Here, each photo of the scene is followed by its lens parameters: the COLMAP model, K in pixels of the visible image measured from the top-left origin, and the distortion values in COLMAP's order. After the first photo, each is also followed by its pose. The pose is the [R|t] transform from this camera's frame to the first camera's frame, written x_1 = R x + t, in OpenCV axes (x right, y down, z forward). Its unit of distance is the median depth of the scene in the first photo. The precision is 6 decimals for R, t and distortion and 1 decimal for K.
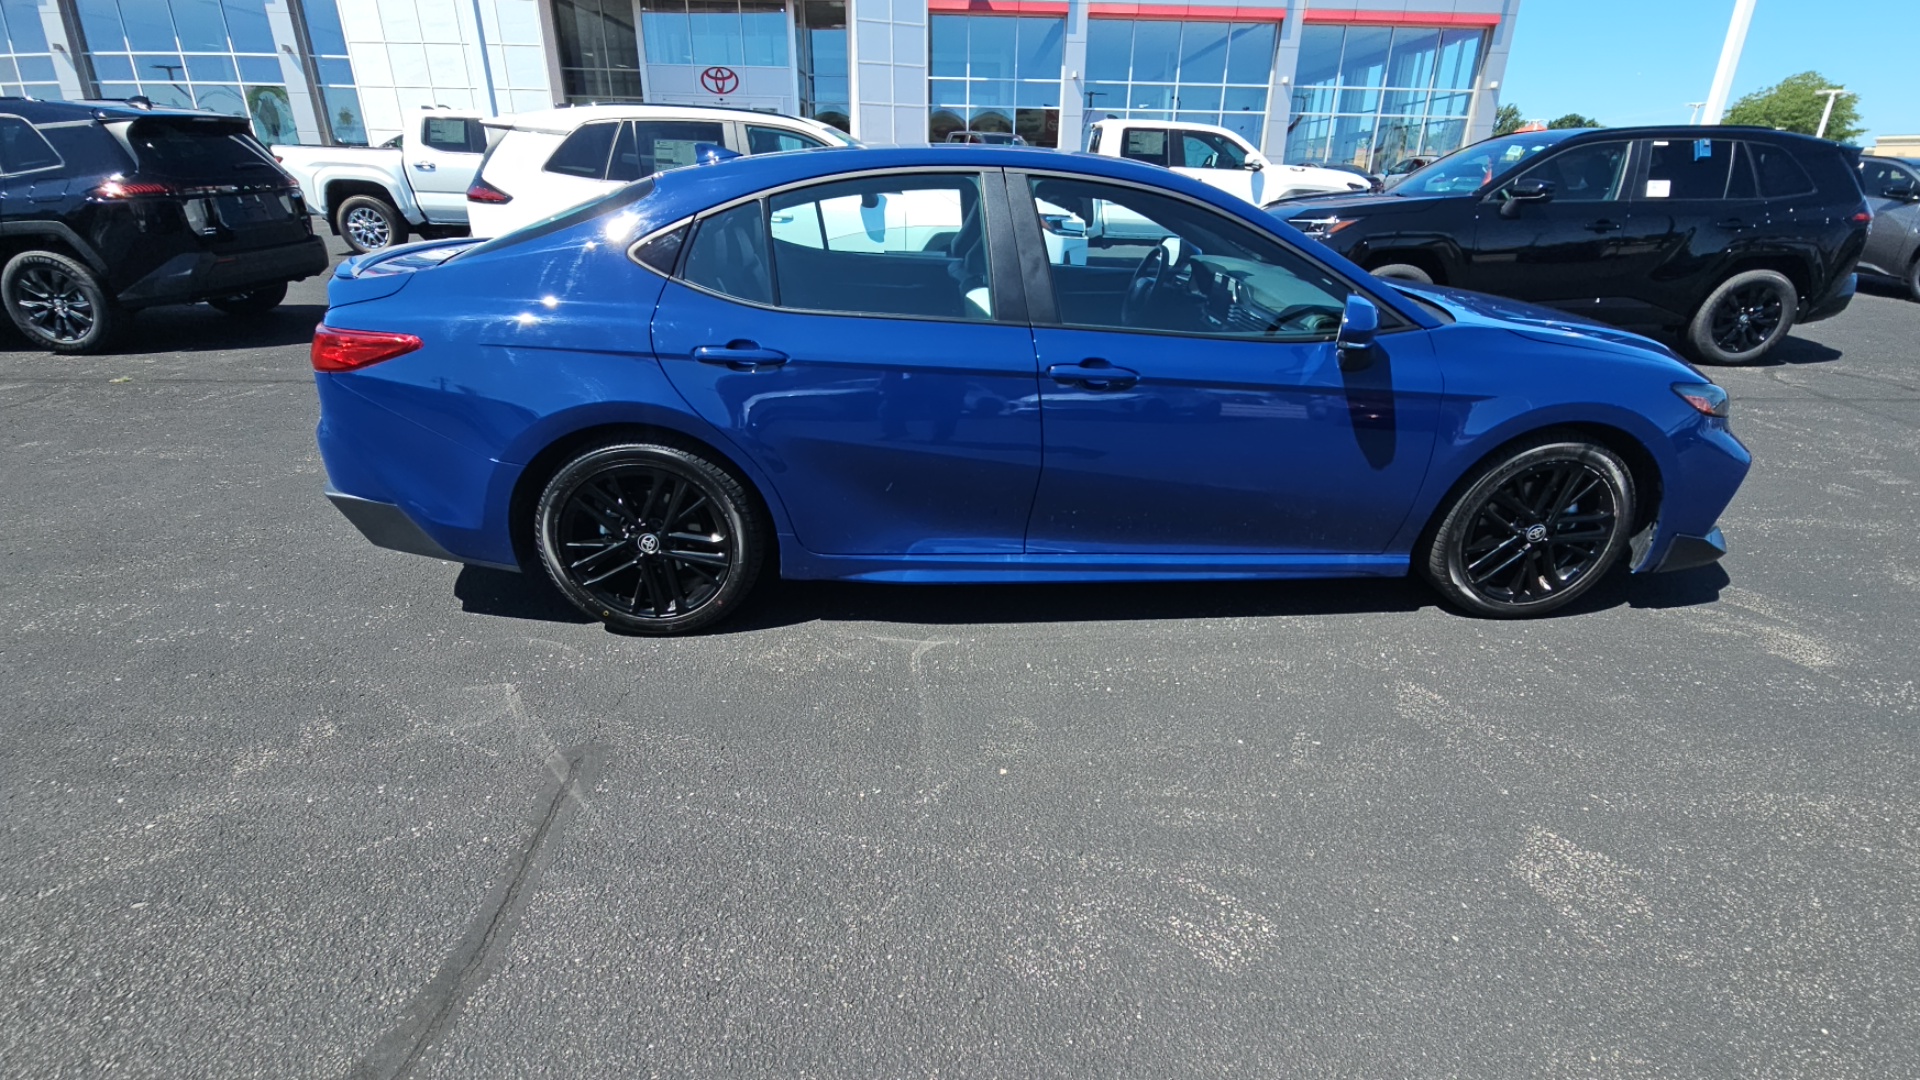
lens RADIAL K [[863.7, 0, 970.6], [0, 863.7, 536.7], [0, 0, 1]] dist [0.009419, -0.008456]
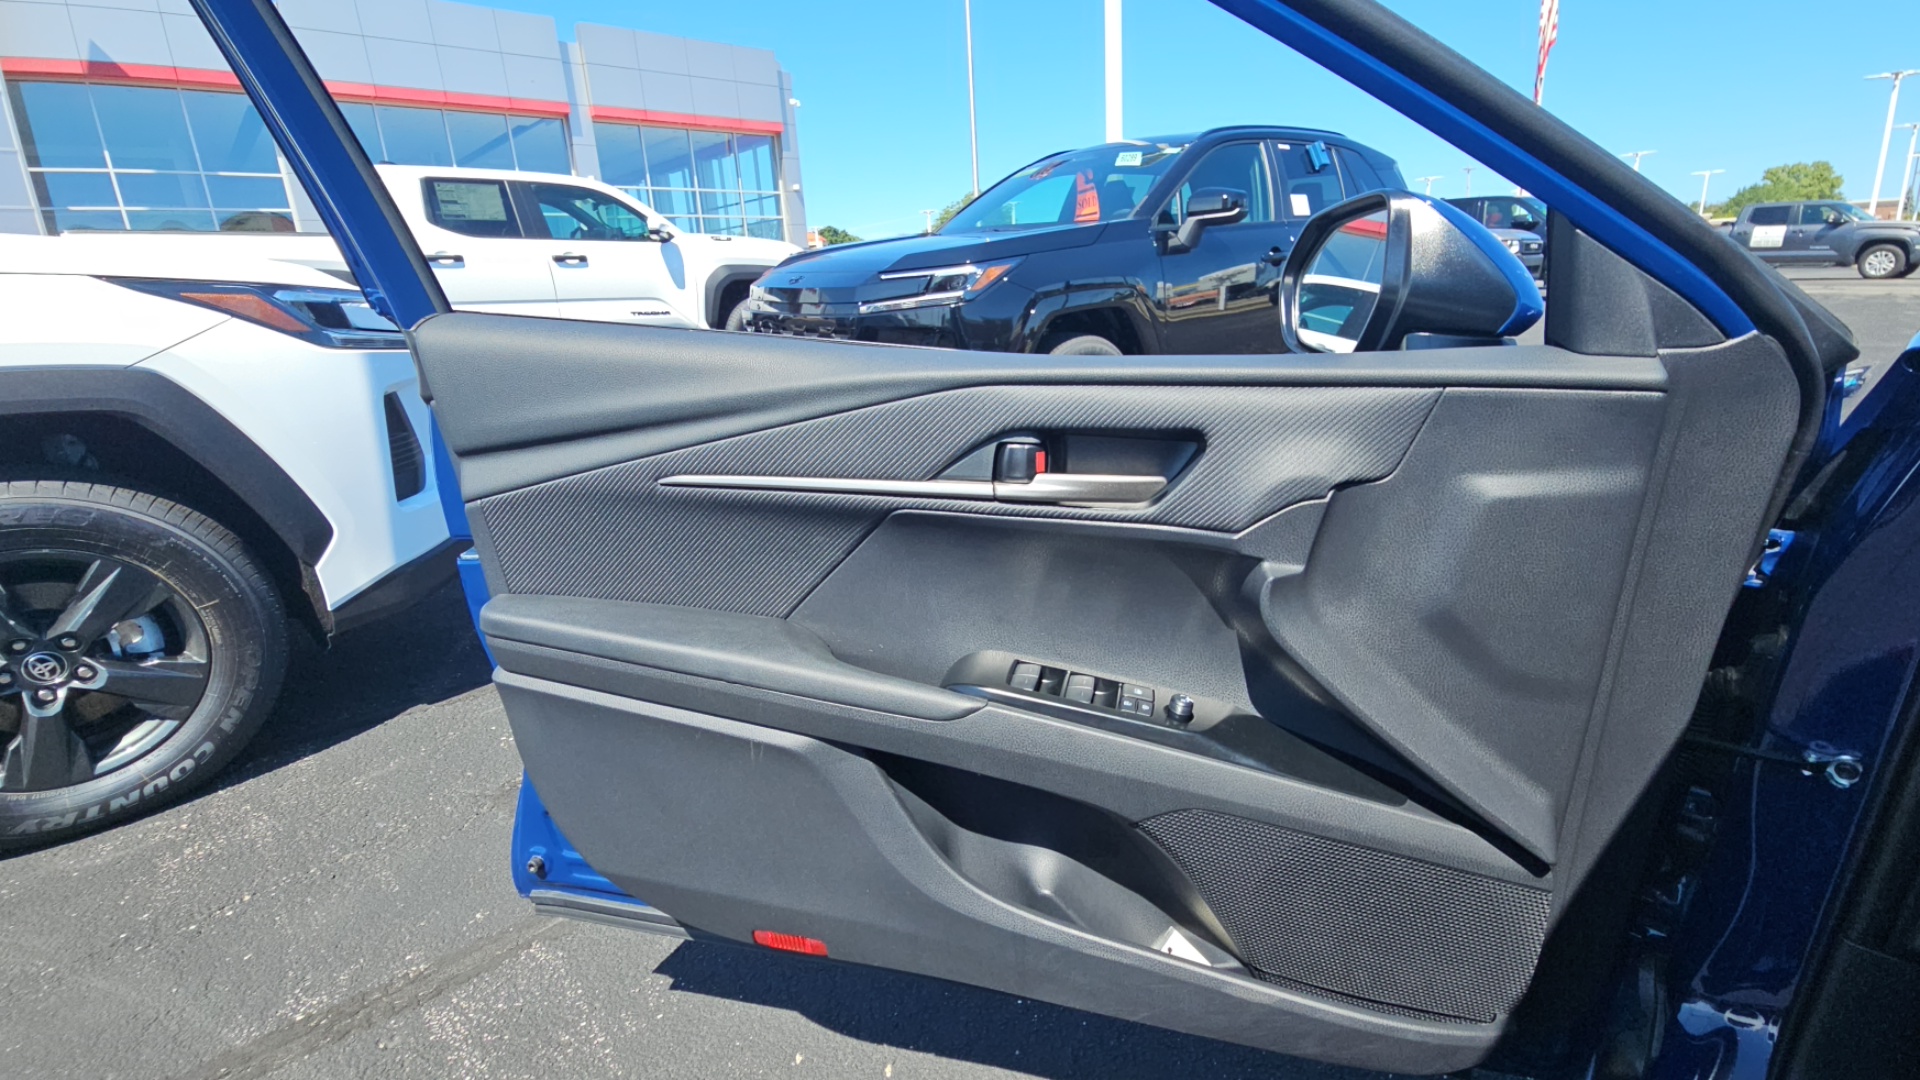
lens RADIAL K [[863.7, 0, 987.9], [0, 863.7, 529.5], [0, 0, 1]] dist [0.009419, -0.008456]
pose [[0.738692, -0.236460, 0.631206, 0.035473], [0.311800, 0.950105, -0.008970, -0.124318], [-0.597591, 0.203436, 0.775563, 0.371601]]
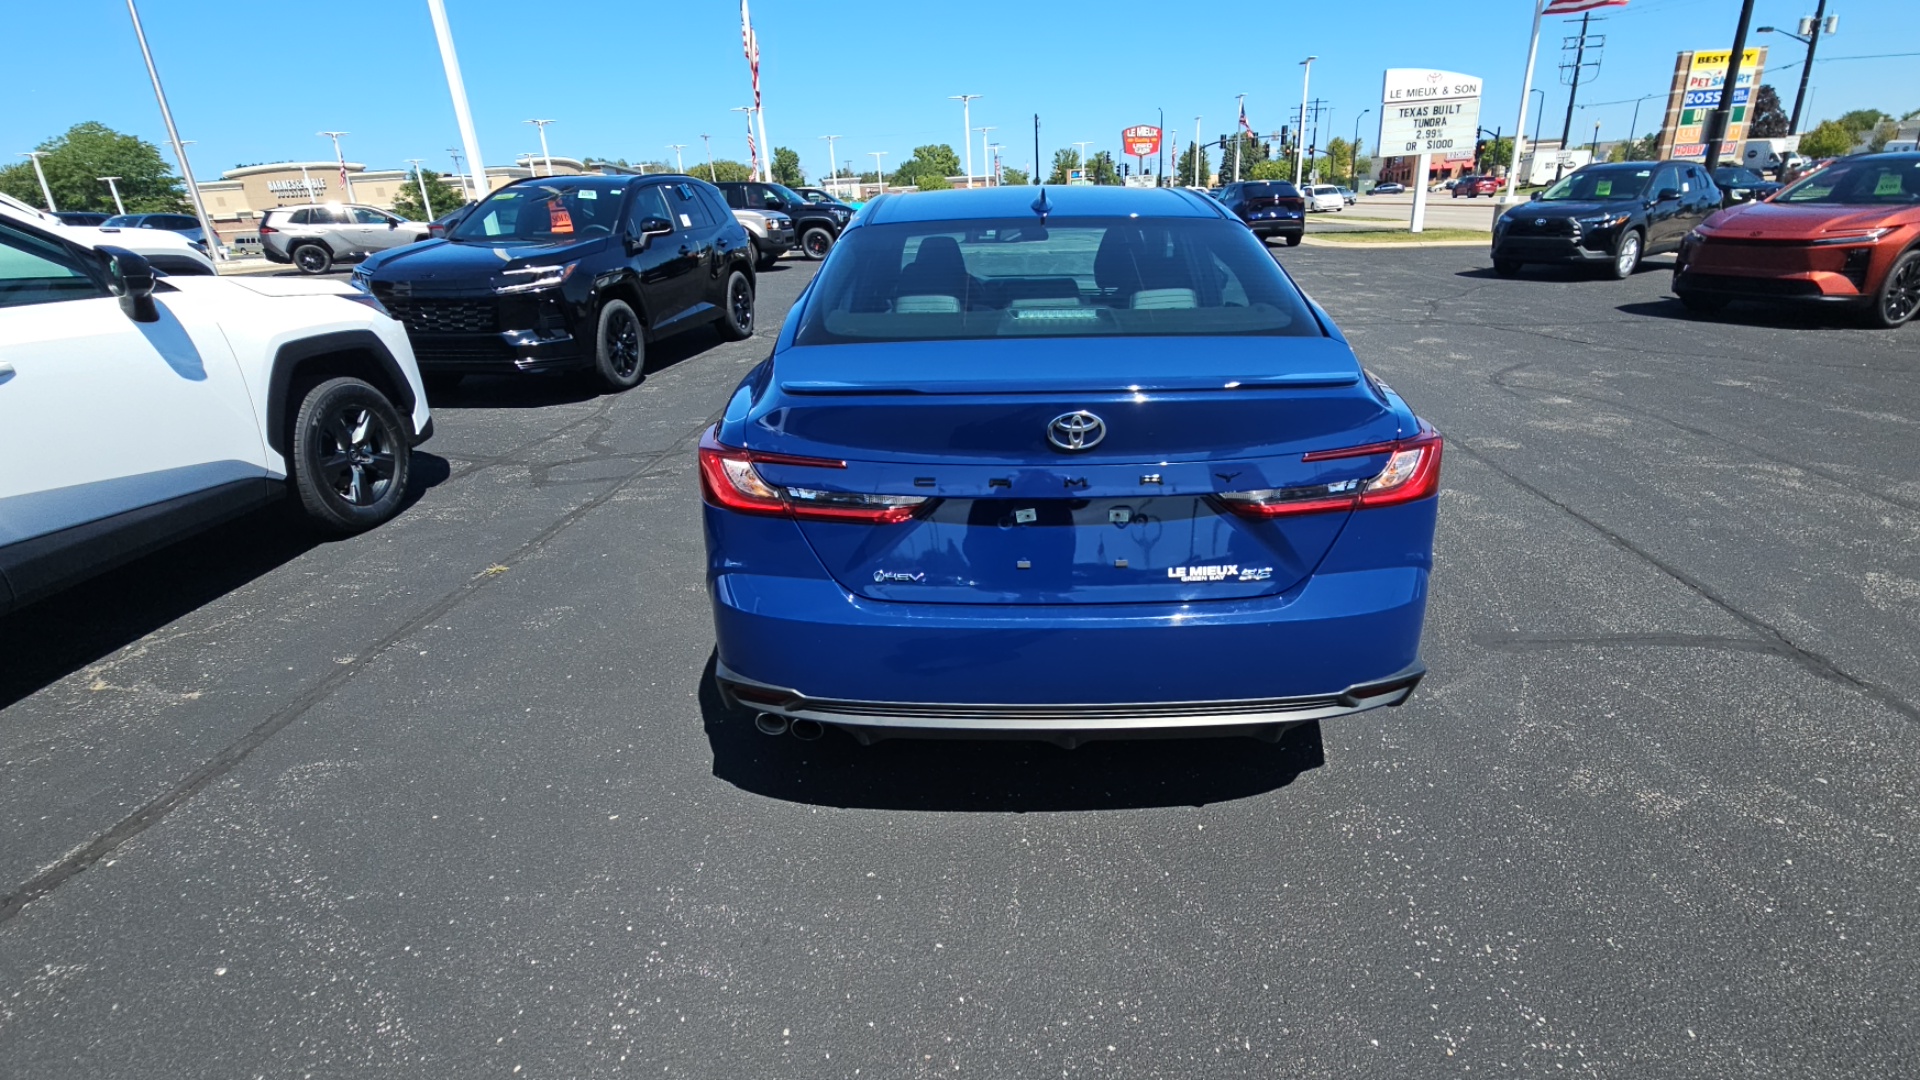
lens RADIAL K [[863.7, 0, 975.3], [0, 863.7, 539.1], [0, 0, 1]] dist [0.009419, -0.008456]
pose [[0.073748, -0.382792, 0.920886, -0.339559], [0.424013, 0.847818, 0.318462, -0.128582], [-0.902648, 0.366982, 0.224834, 0.277978]]
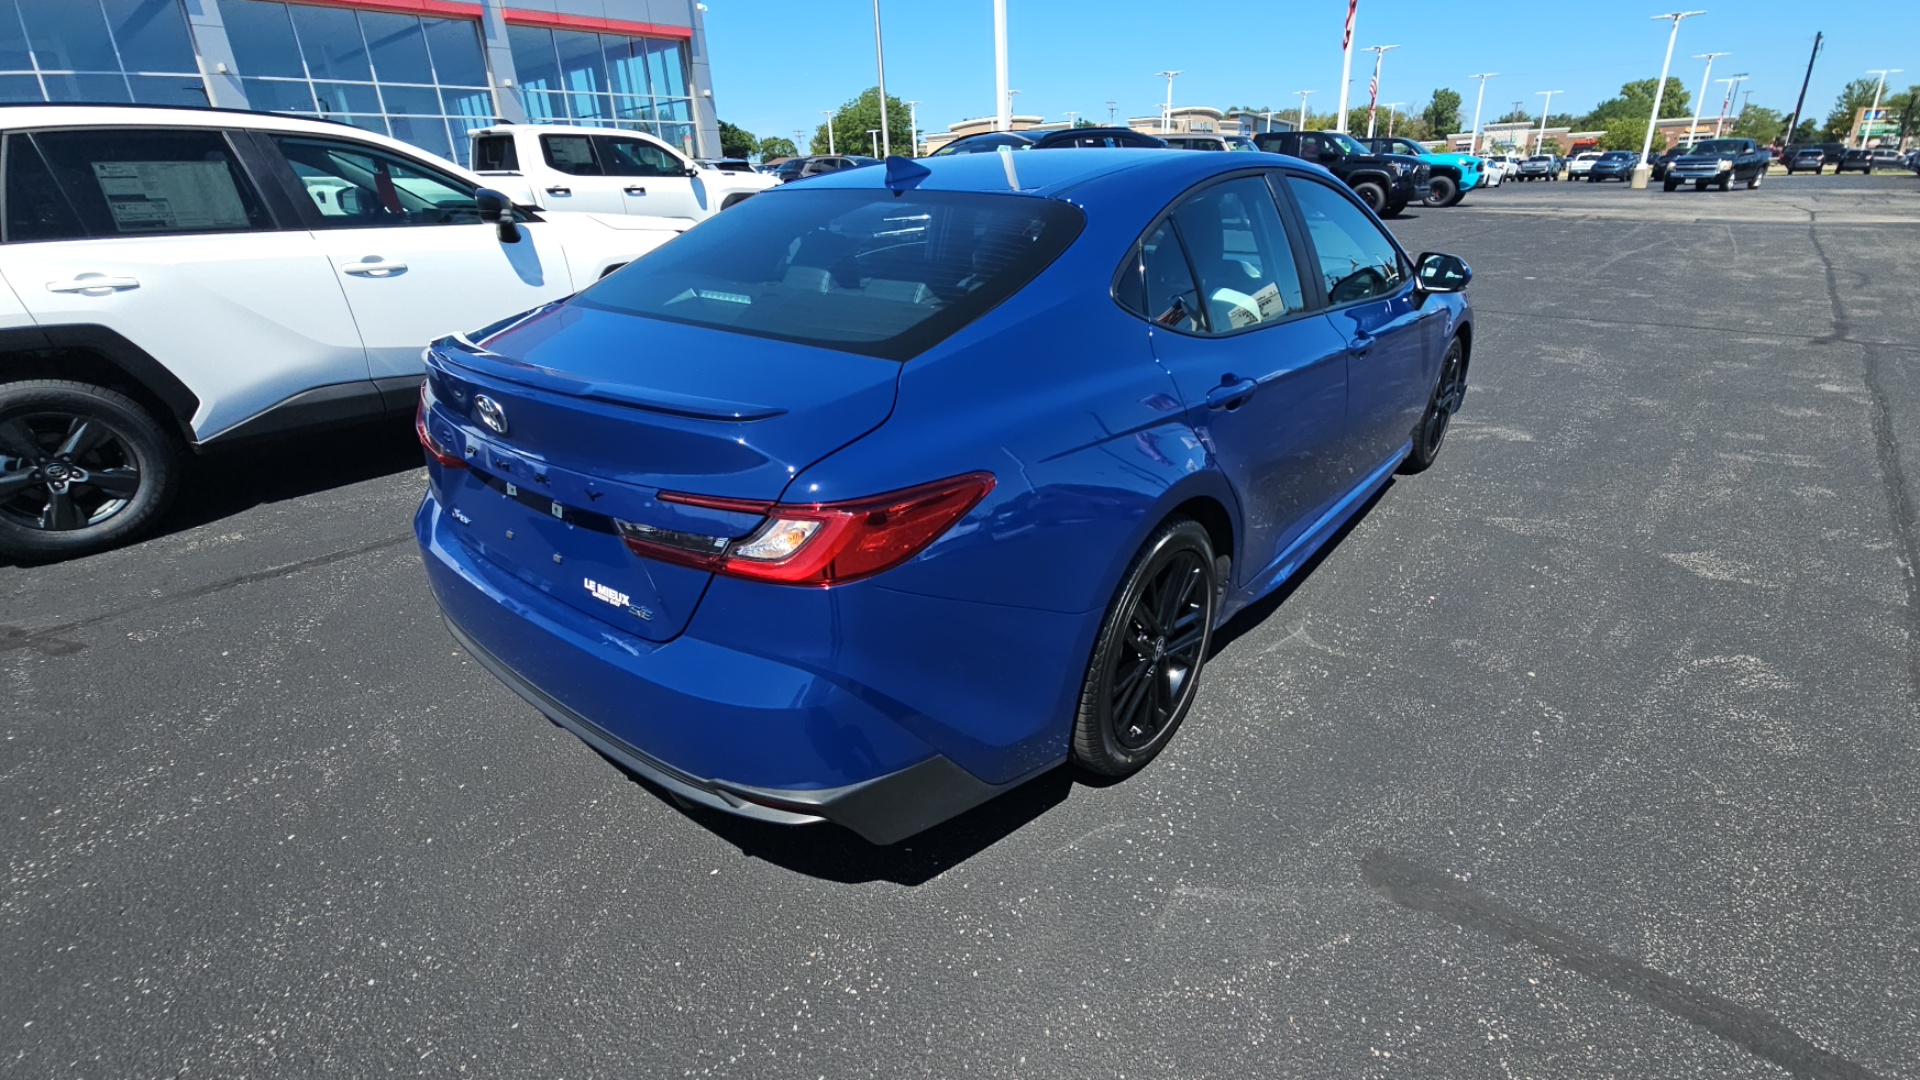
lens RADIAL K [[863.7, 0, 975.4], [0, 863.7, 538.3], [0, 0, 1]] dist [0.009419, -0.008456]
pose [[0.670927, -0.322274, 0.667830, -0.242727], [0.324501, 0.937408, 0.126357, -0.060178], [-0.666750, 0.131935, 0.733510, 0.124437]]
